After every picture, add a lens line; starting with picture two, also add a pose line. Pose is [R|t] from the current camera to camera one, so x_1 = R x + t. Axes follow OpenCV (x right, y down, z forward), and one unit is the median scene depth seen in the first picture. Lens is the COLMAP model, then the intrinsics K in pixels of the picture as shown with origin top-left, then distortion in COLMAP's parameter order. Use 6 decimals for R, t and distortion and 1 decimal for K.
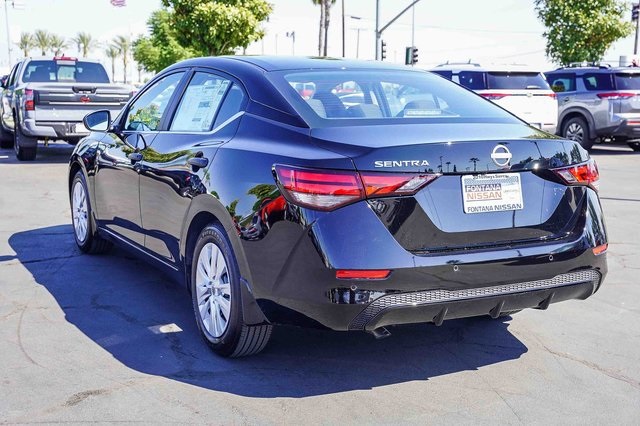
lens RADIAL K [[831.4, 0, 320.0], [0, 831.4, 213.0], [0, 0, 1]] dist [0.124776, 0.027576]
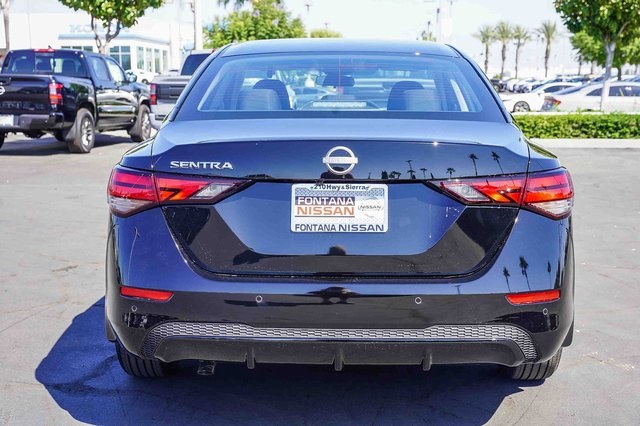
lens RADIAL K [[946.9, 0, 320.0], [0, 946.9, 213.0], [0, 0, 1]] dist [0.090961, 0.033831]
pose [[0.868503, 0.058184, -0.492258, 0.618691], [-0.064053, 0.997934, 0.004943, -0.022552], [0.491529, 0.027238, 0.870435, 0.224993]]
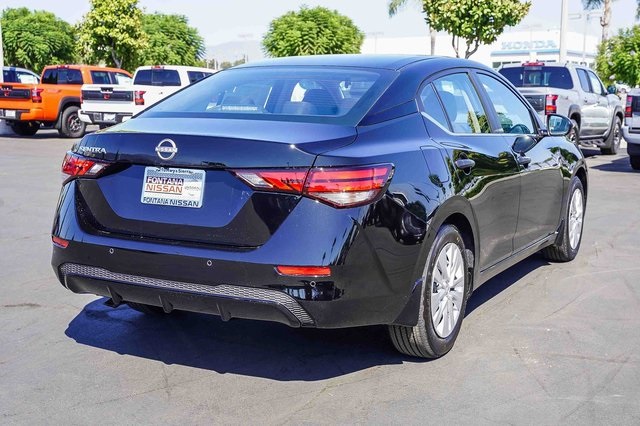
lens RADIAL K [[868.5, 0, 320.0], [0, 868.5, 213.0], [0, 0, 1]] dist [0.088639, 0.030745]
pose [[0.535961, 0.110459, -0.836985, 1.169974], [-0.125267, 0.990835, 0.050548, -0.067515], [0.834897, 0.077755, 0.544886, 0.575908]]
